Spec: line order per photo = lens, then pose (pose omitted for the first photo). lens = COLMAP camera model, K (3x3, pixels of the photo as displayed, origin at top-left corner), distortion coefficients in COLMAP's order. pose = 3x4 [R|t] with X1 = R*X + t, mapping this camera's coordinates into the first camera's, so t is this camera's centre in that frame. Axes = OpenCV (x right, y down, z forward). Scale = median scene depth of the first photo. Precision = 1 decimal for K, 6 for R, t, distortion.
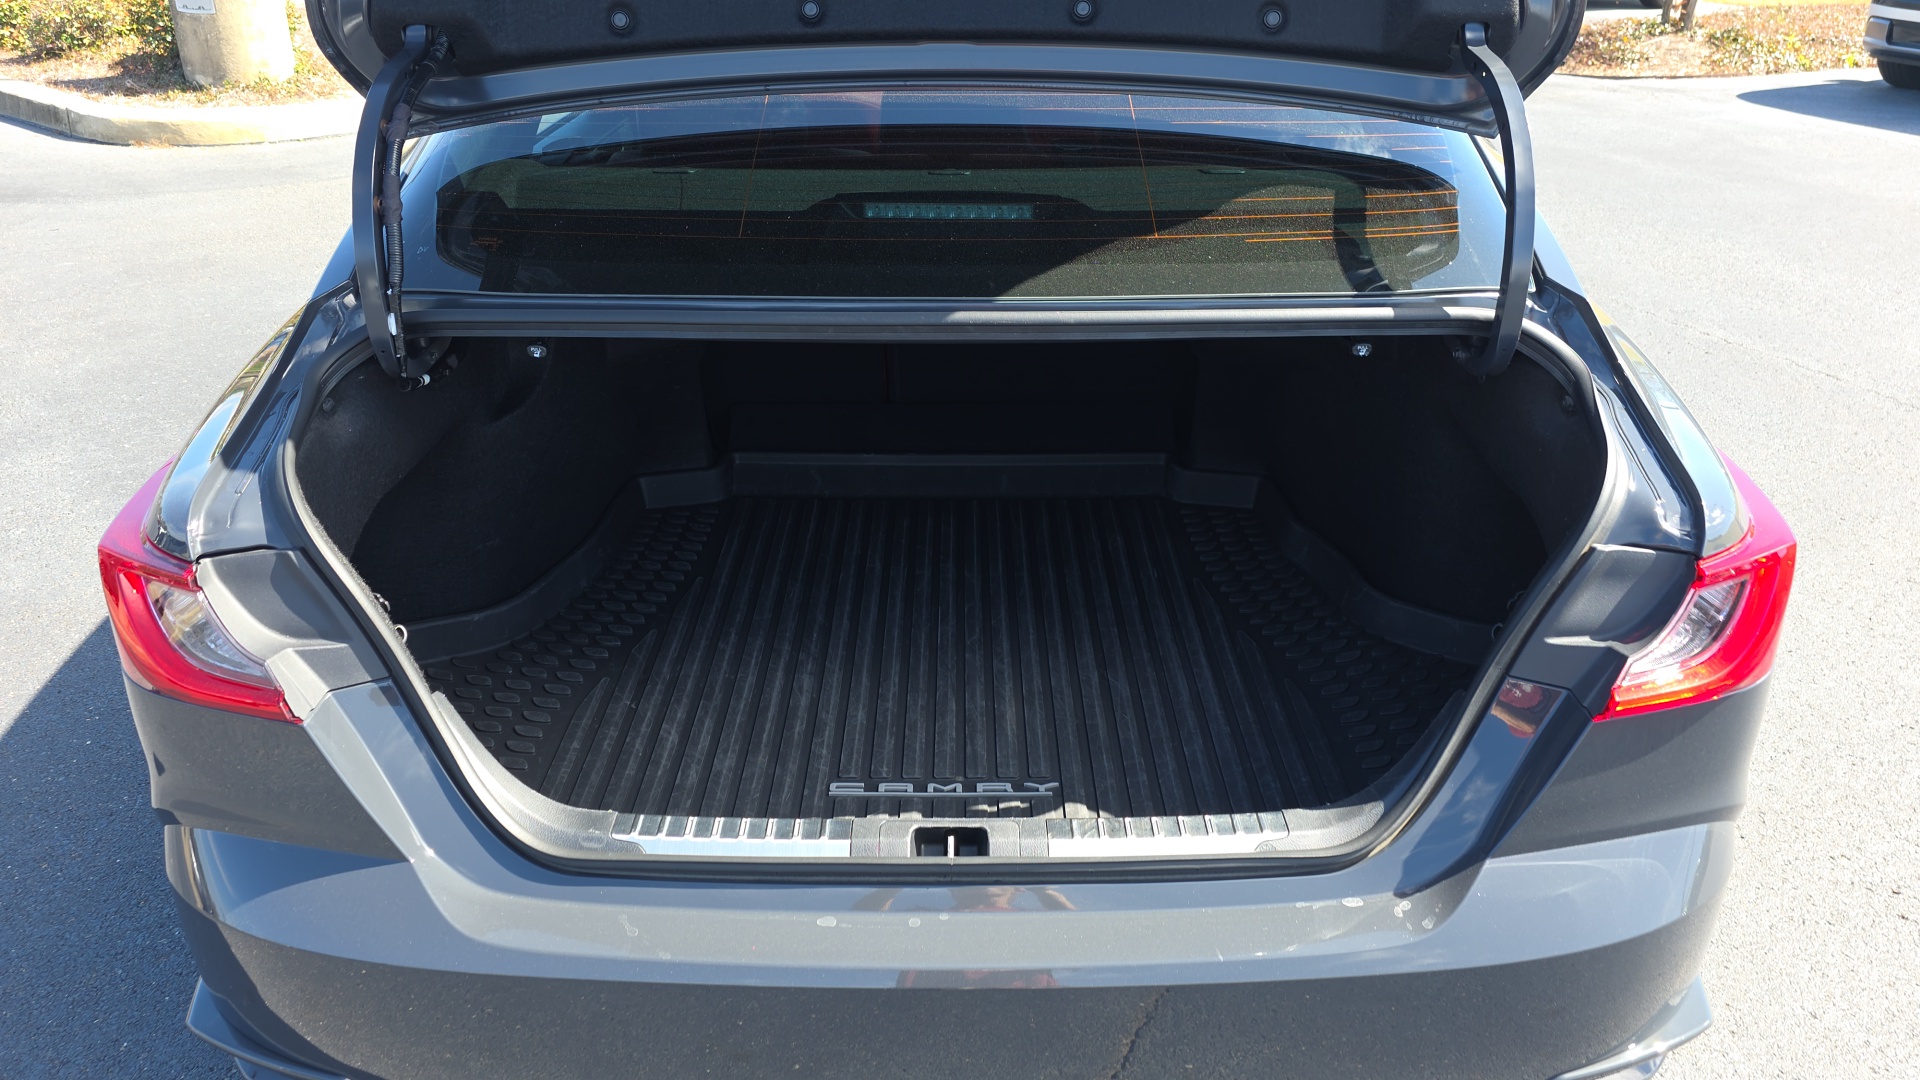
lens RADIAL K [[1301.9, 0, 954.5], [0, 1301.9, 558.7], [0, 0, 1]] dist [0.051977, -0.054523]
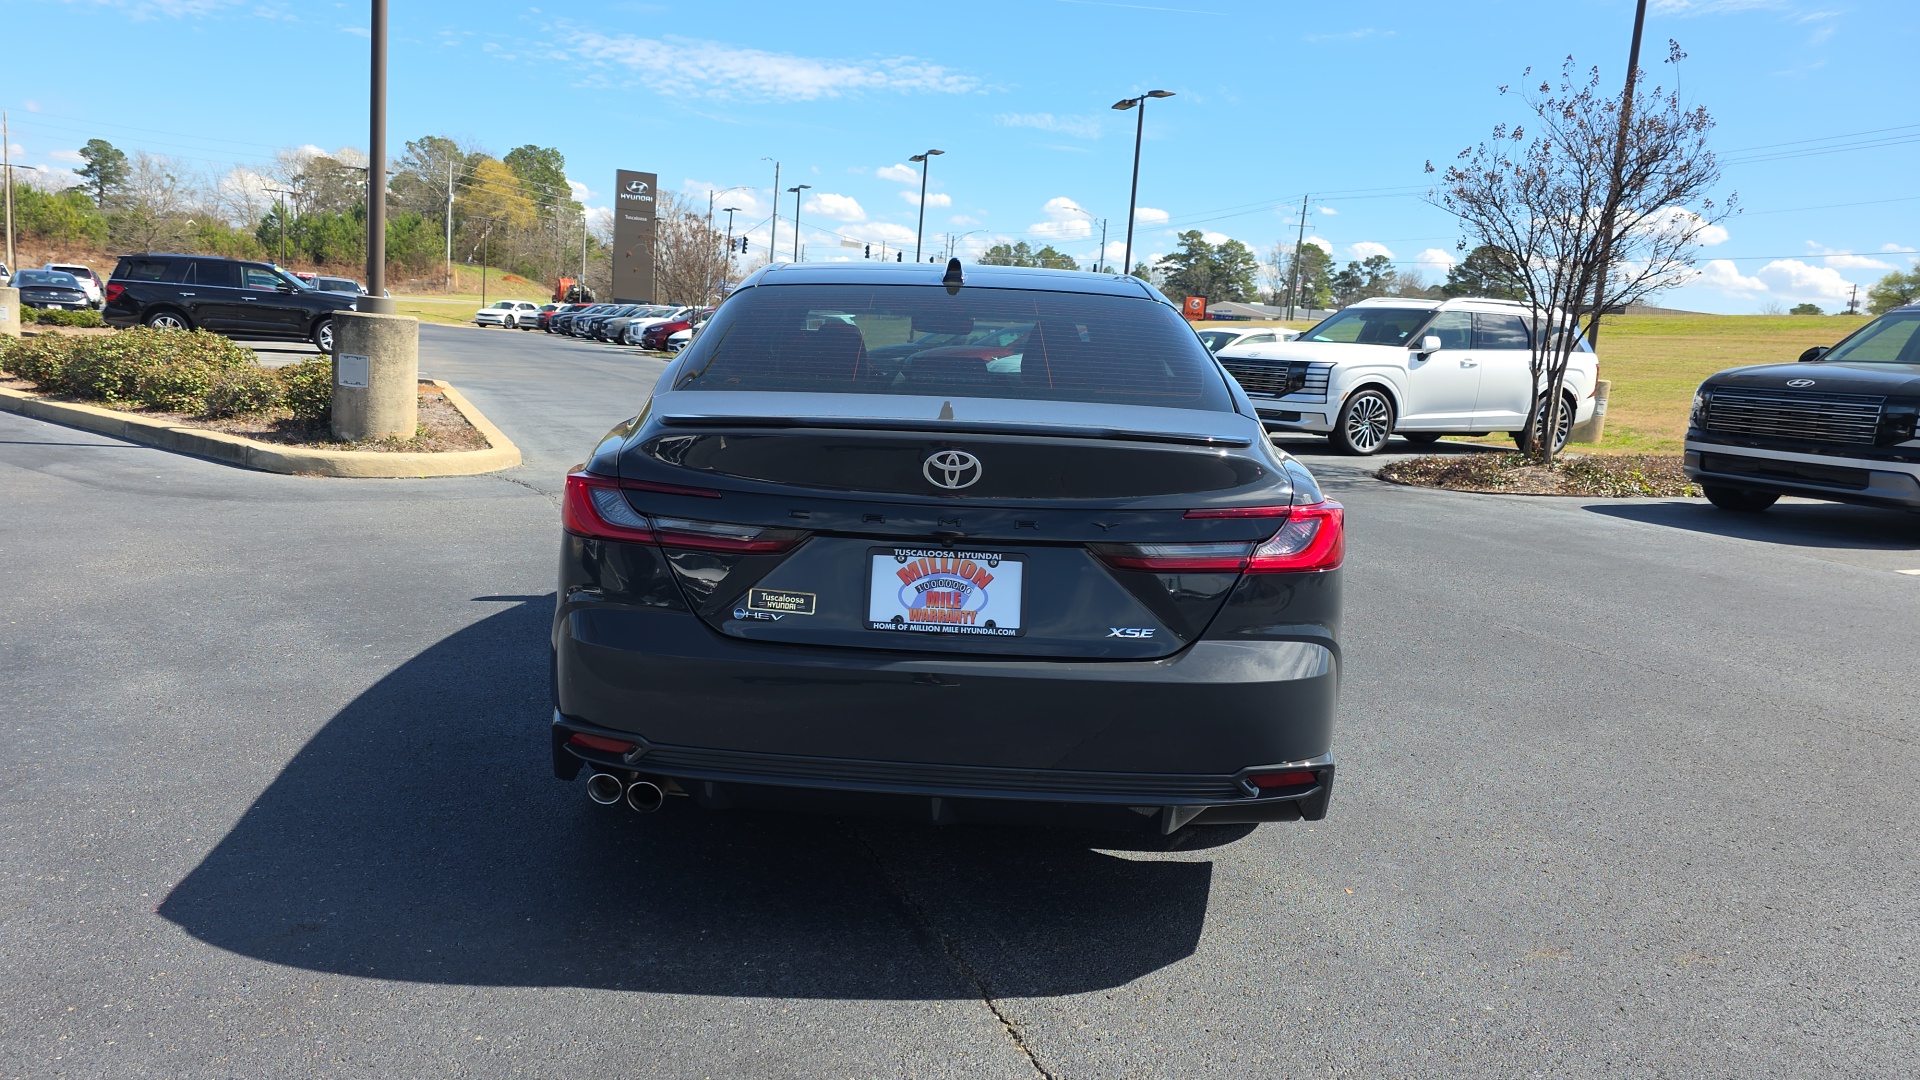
lens RADIAL K [[1327.5, 0, 933.3], [0, 1327.5, 536.6], [0, 0, 1]] dist [0.049417, -0.058562]
pose [[0.999482, 0.031661, 0.005774, -0.008033], [-0.027878, 0.941362, -0.336245, 0.142058], [-0.016082, 0.335910, 0.941757, -0.186479]]
